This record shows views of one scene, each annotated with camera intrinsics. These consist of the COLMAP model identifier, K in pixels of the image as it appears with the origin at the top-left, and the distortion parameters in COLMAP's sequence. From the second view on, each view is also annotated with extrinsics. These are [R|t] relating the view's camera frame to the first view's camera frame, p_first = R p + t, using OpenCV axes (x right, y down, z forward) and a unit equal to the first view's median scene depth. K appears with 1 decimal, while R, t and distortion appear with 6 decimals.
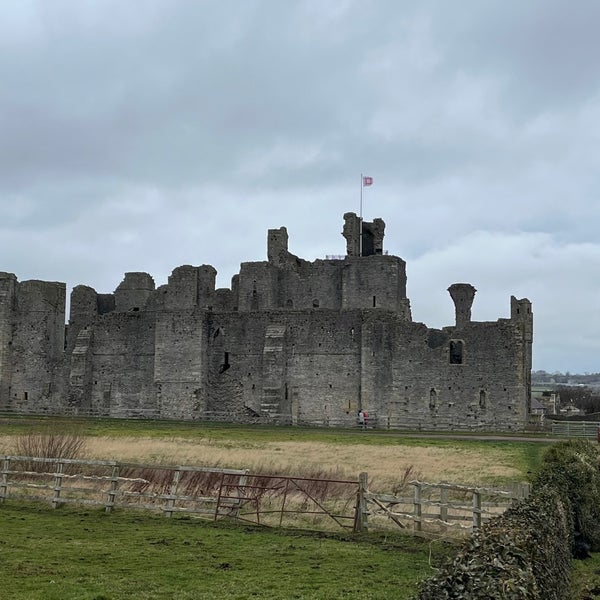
lens RADIAL K [[1162.1, 0, 286.4], [0, 1162.1, 300.8], [0, 0, 1]] dist [0.147181, 0.000000]
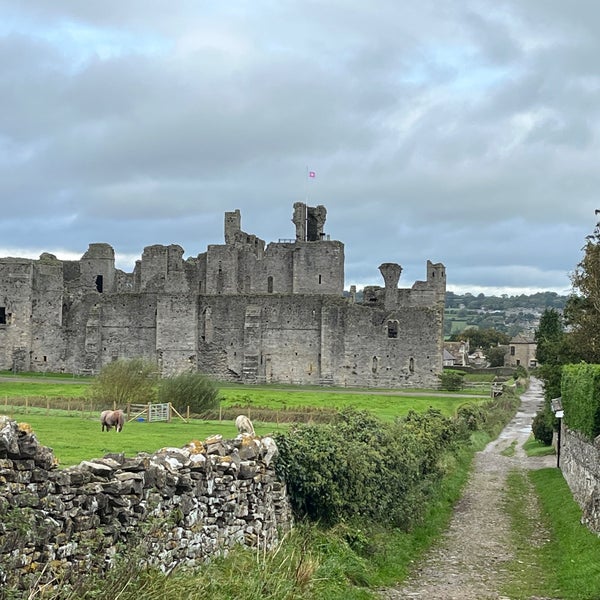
lens RADIAL K [[1713.4, 0, 299.0], [0, 1713.4, 299.4], [0, 0, 1]] dist [0.164085, 0.000000]
pose [[0.991762, 0.005146, 0.127989, -0.198828], [-0.014225, 0.997437, 0.070119, -0.118272], [-0.127300, -0.071362, 0.989294, -0.865811]]
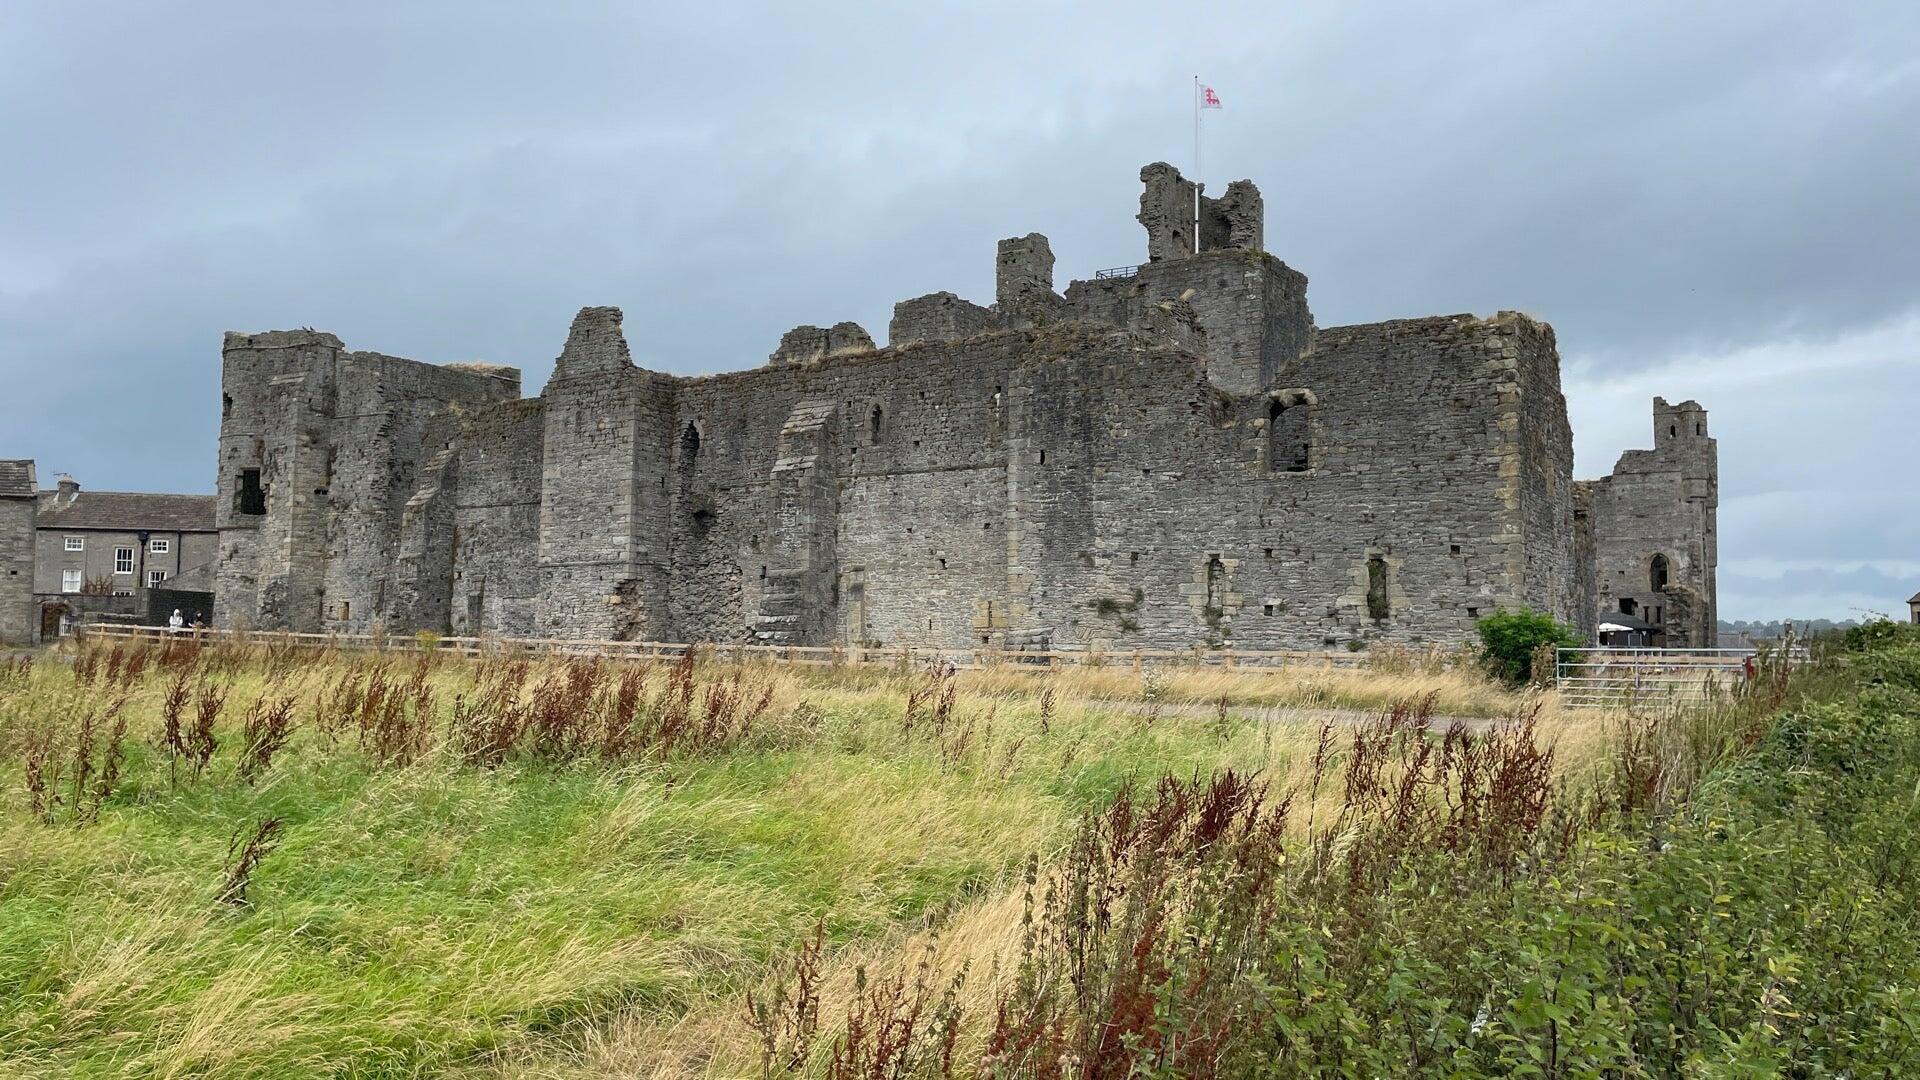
lens RADIAL K [[1466.5, 0, 949.0], [0, 1466.5, 528.0], [0, 0, 1]] dist [0.067869, -0.001285]
pose [[0.950870, -0.030210, -0.308112, 0.167658], [0.028650, 0.999544, -0.009589, 0.065486], [0.308261, 0.000290, 0.951302, 0.574340]]
